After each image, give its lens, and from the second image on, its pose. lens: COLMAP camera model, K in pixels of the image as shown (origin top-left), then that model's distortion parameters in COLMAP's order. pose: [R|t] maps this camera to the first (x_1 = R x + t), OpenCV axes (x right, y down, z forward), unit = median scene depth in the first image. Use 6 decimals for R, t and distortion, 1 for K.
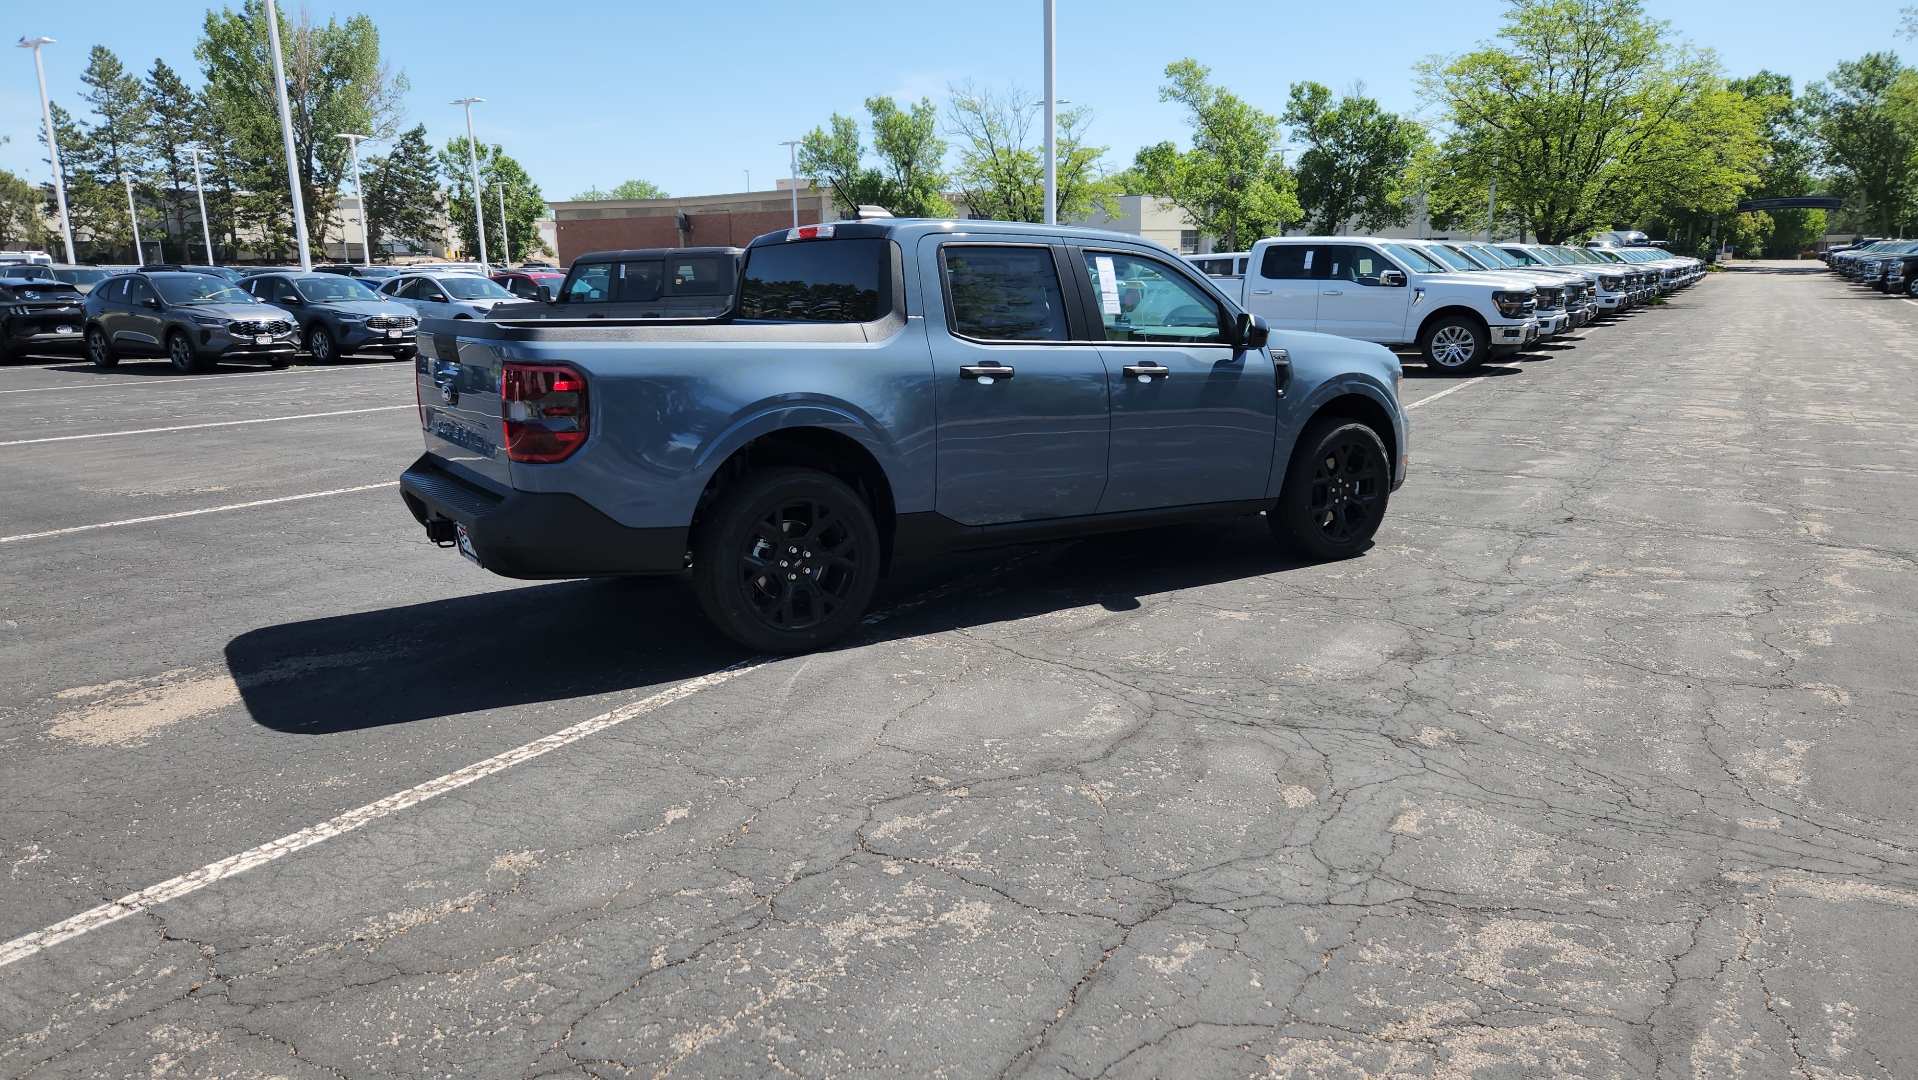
lens RADIAL K [[1285.7, 0, 920.6], [0, 1285.7, 529.7], [0, 0, 1]] dist [0.076480, -0.062265]
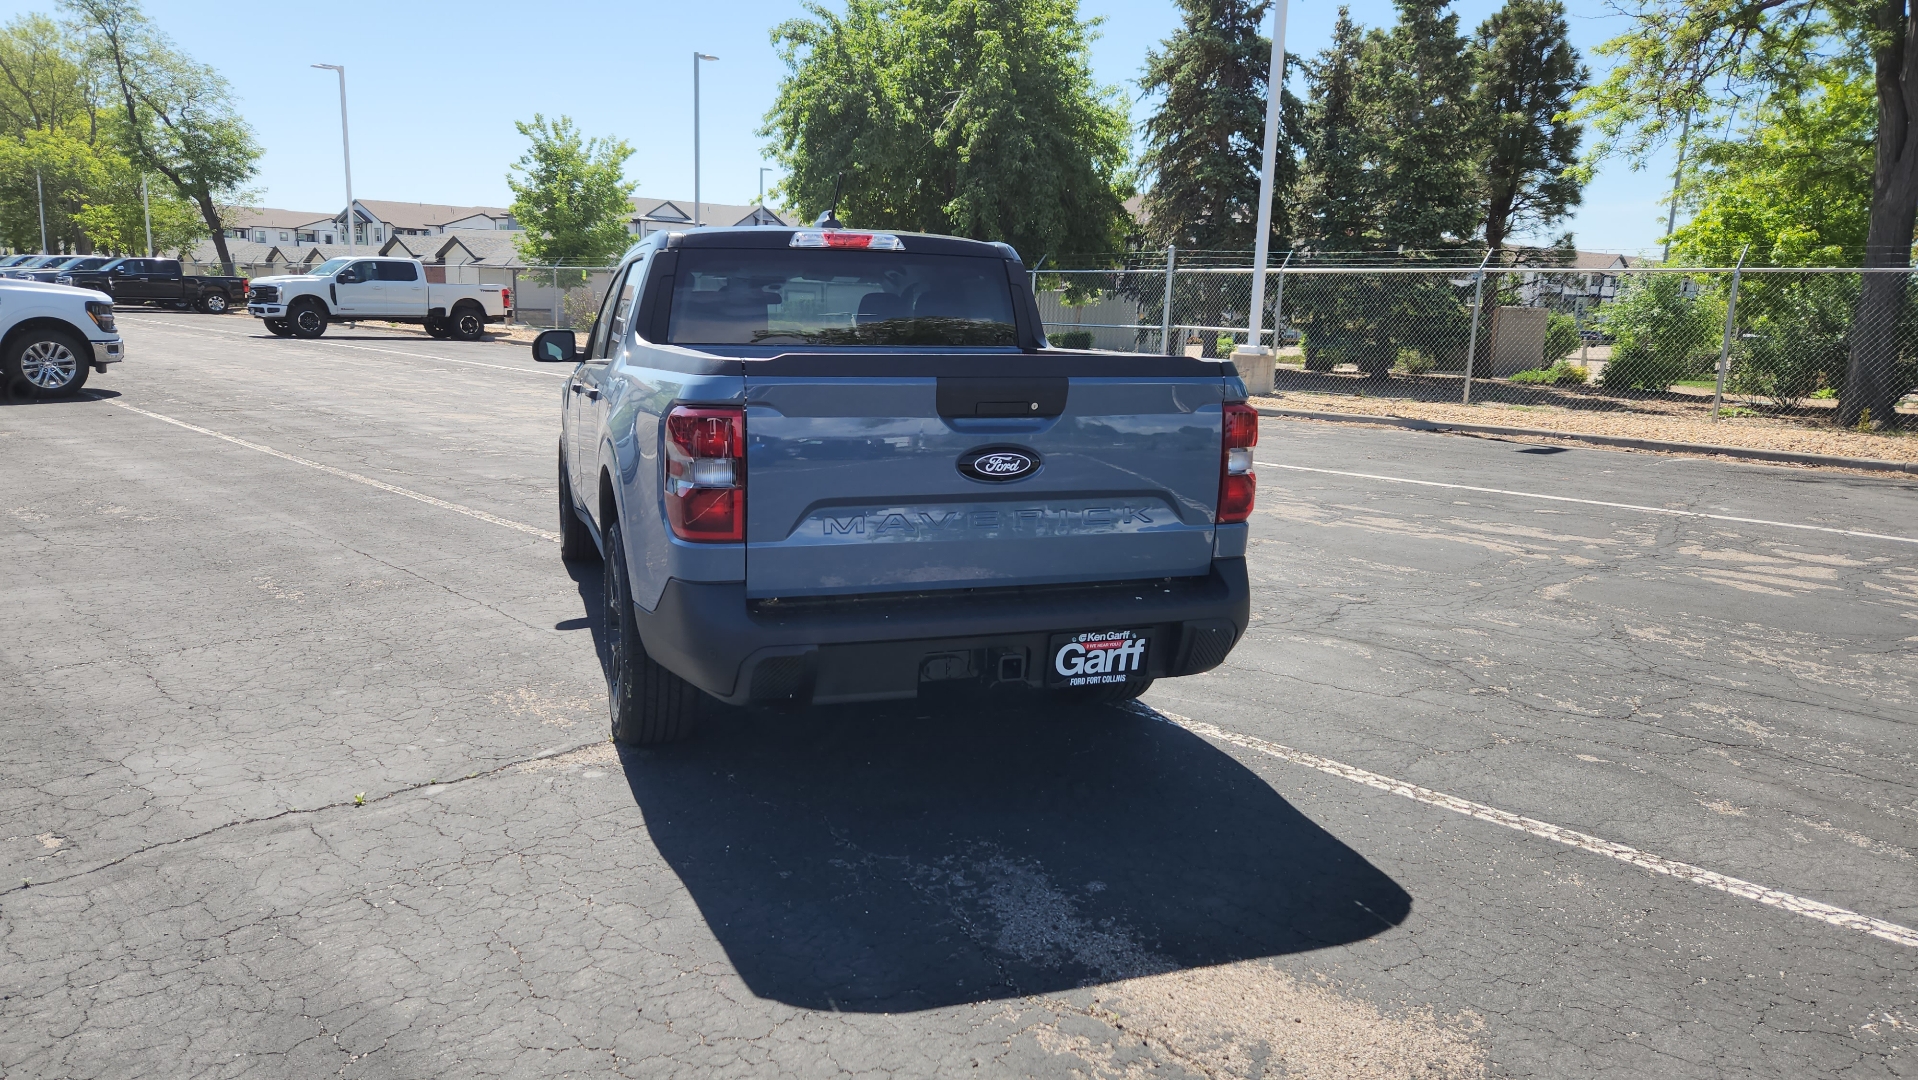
lens RADIAL K [[1279.8, 0, 926.6], [0, 1279.8, 532.4], [0, 0, 1]] dist [0.070888, -0.058932]
pose [[0.248349, -0.153438, 0.956441, -0.883470], [0.158617, 0.980489, 0.116110, -0.133290], [-0.955596, 0.122873, 0.267841, 0.753079]]
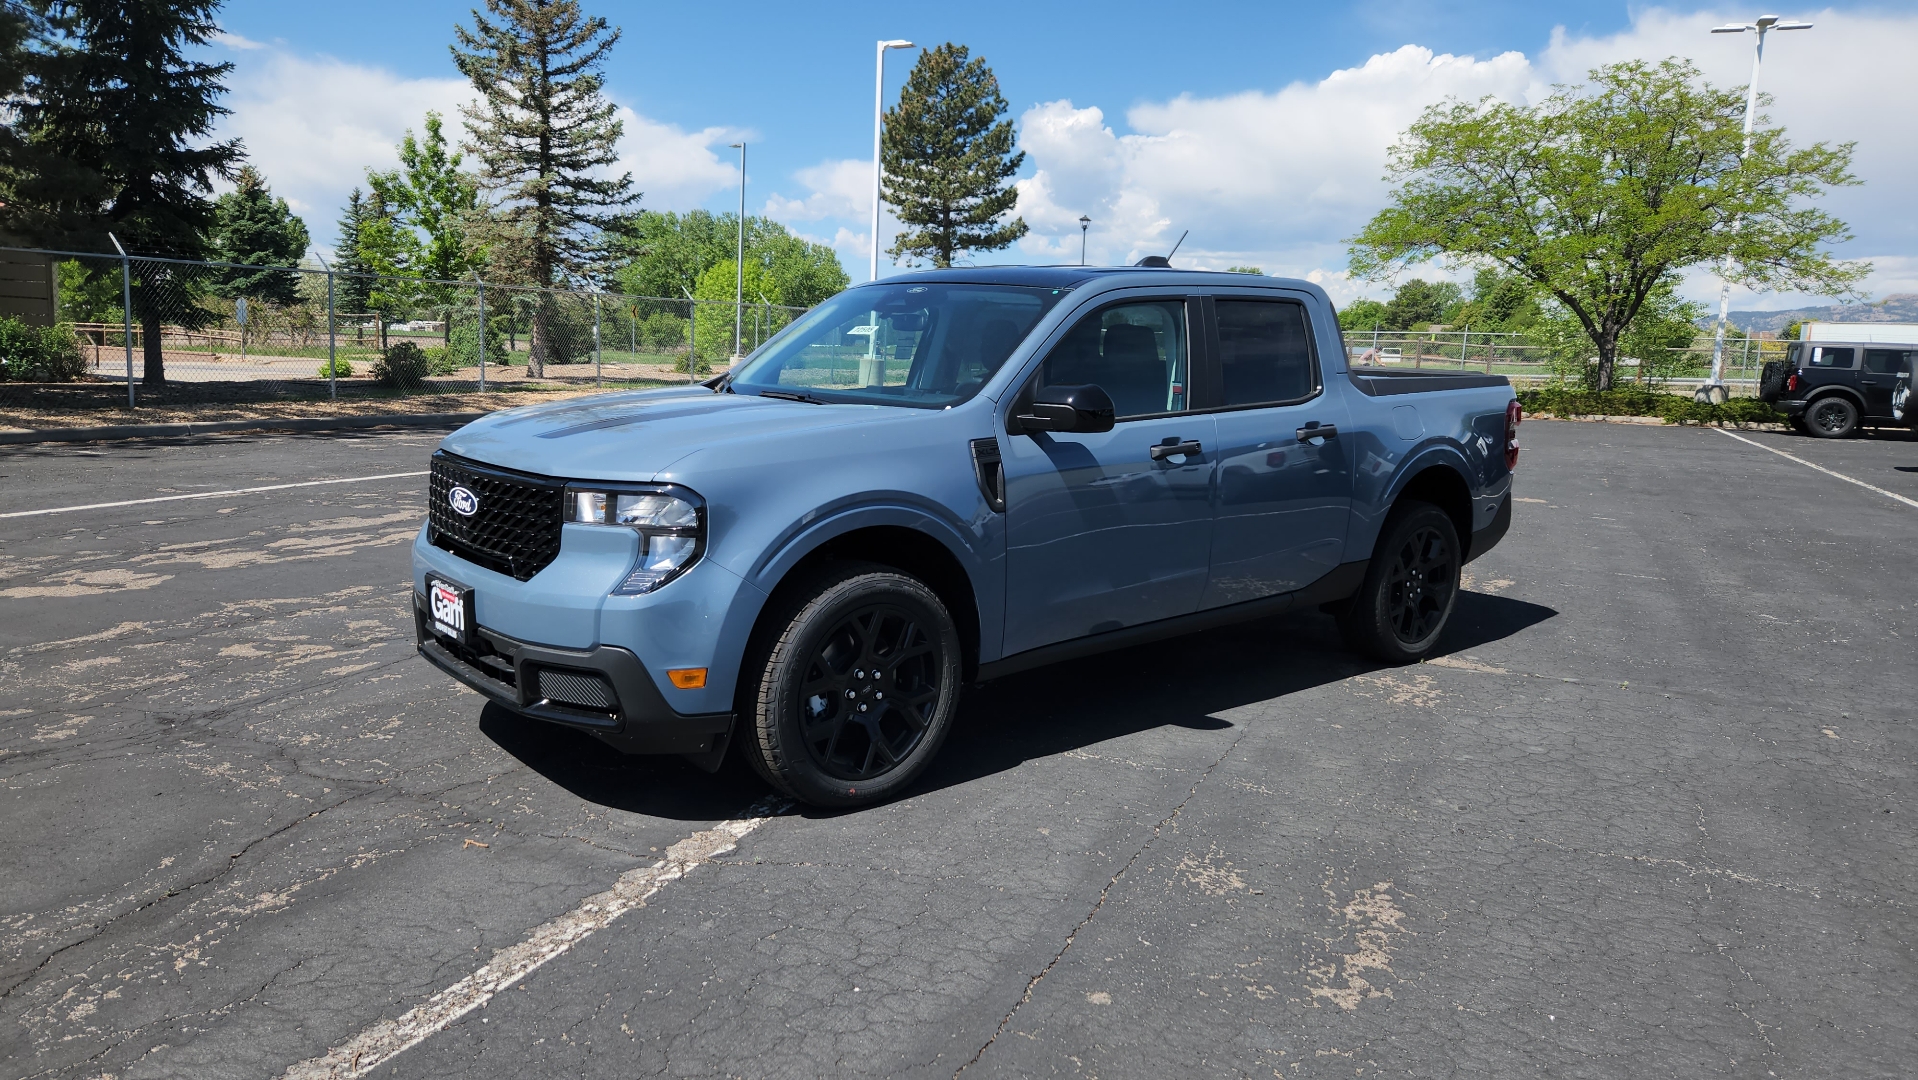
lens RADIAL K [[1279.1, 0, 921.2], [0, 1279.1, 527.8], [0, 0, 1]] dist [0.070284, -0.054294]
pose [[-0.991327, -0.003147, -0.131380, 0.264051], [-0.047236, 0.941436, 0.333868, -0.379224], [0.122635, 0.337178, -0.933419, 1.986589]]
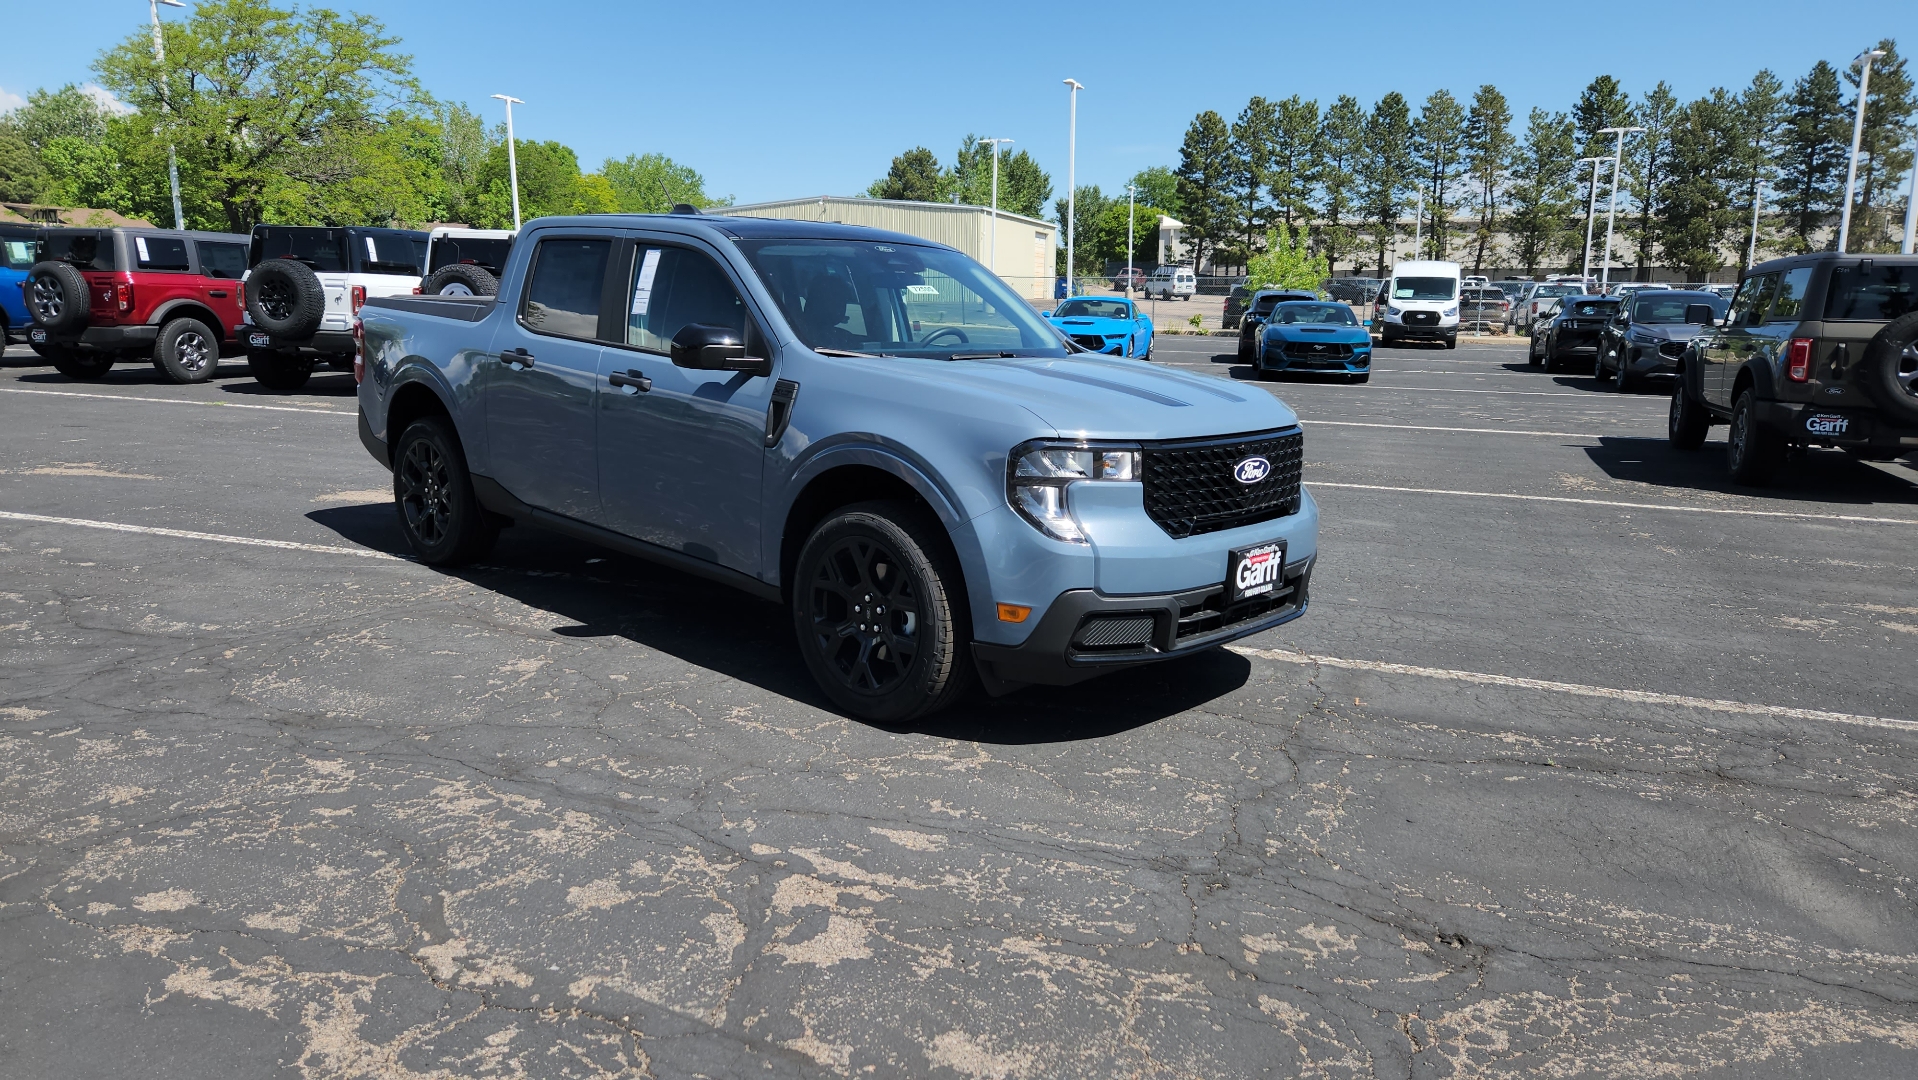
lens RADIAL K [[1279.8, 0, 926.6], [0, 1279.8, 532.4], [0, 0, 1]] dist [0.070888, -0.058932]
pose [[0.233587, 0.196226, -0.952330, 1.059261], [-0.210085, 0.966476, 0.147611, -0.193353], [0.949369, 0.165590, 0.266980, 0.973268]]
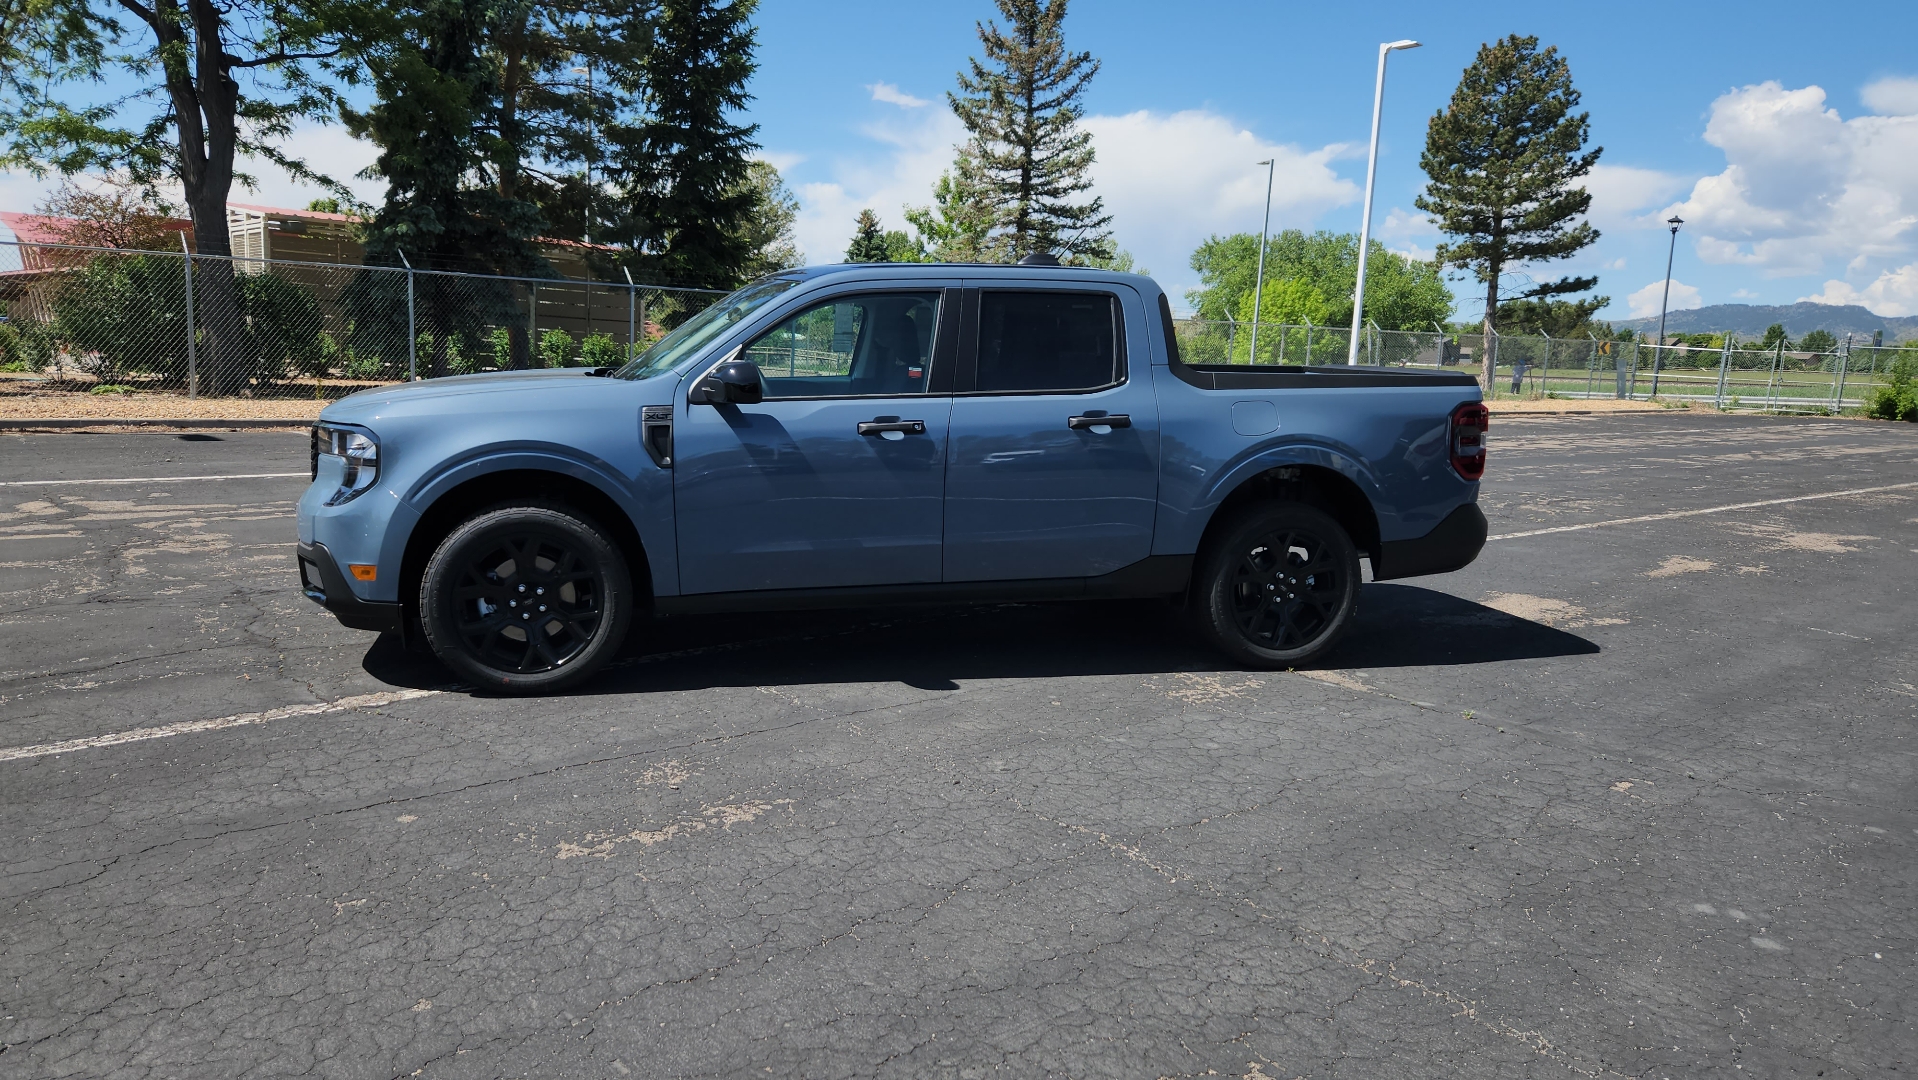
lens RADIAL K [[1279.8, 0, 926.6], [0, 1279.8, 532.4], [0, 0, 1]] dist [0.070888, -0.058932]
pose [[-0.948350, -0.071963, 0.308957, -0.286717], [0.033704, 0.945561, 0.323696, -0.380000], [-0.315432, 0.317390, -0.894297, 2.039497]]
